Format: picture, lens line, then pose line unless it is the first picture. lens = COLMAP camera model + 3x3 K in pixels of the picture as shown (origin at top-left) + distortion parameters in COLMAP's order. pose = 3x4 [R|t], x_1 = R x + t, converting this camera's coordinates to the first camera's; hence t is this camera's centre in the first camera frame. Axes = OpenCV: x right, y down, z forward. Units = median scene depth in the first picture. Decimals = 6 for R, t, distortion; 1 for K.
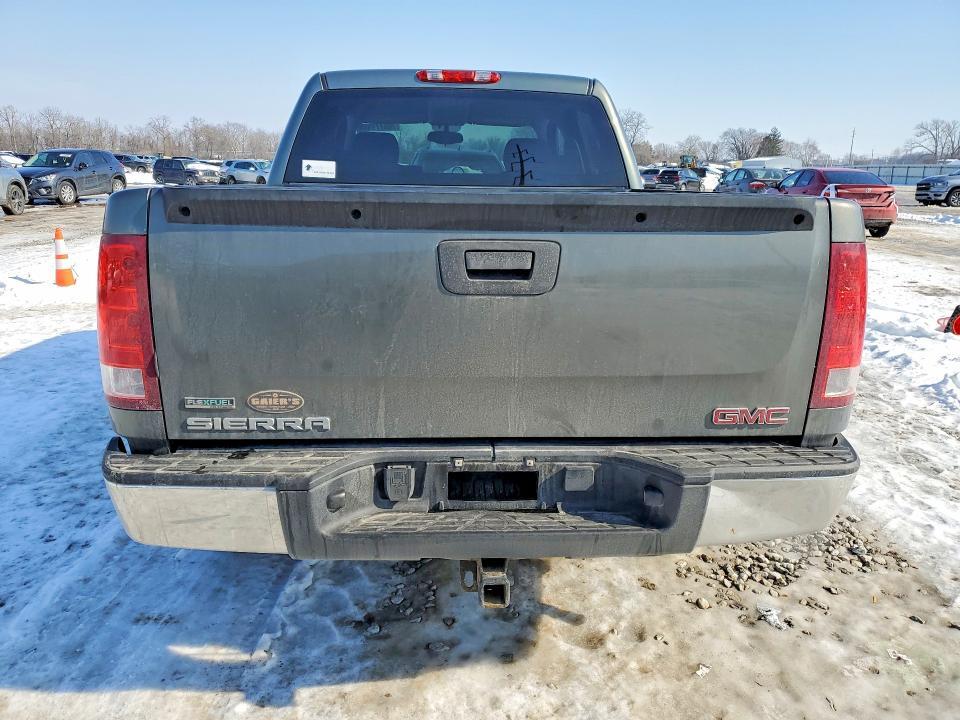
lens RADIAL K [[775.6, 0, 480.0], [0, 775.6, 360.0], [0, 0, 1]] dist [0.013177, 0.010645]
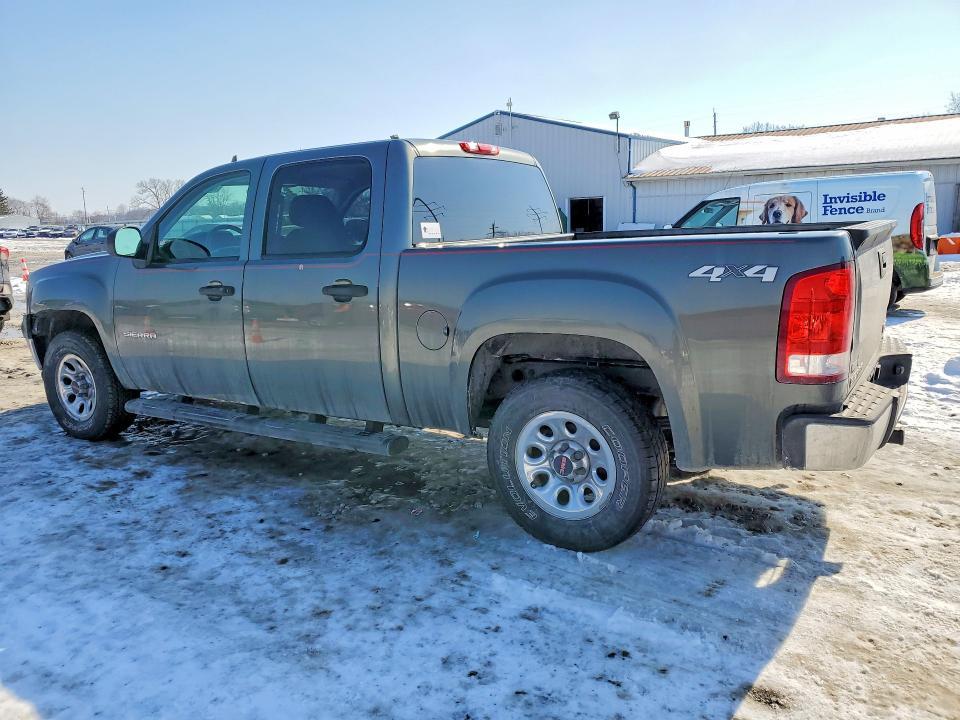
lens RADIAL K [[775.6, 0, 480.0], [0, 775.6, 360.0], [0, 0, 1]] dist [0.013177, 0.010645]
pose [[0.561562, -0.184866, 0.806519, -1.131918], [0.239526, 0.969308, 0.055403, -0.124786], [-0.792007, 0.162070, 0.588607, 0.375642]]
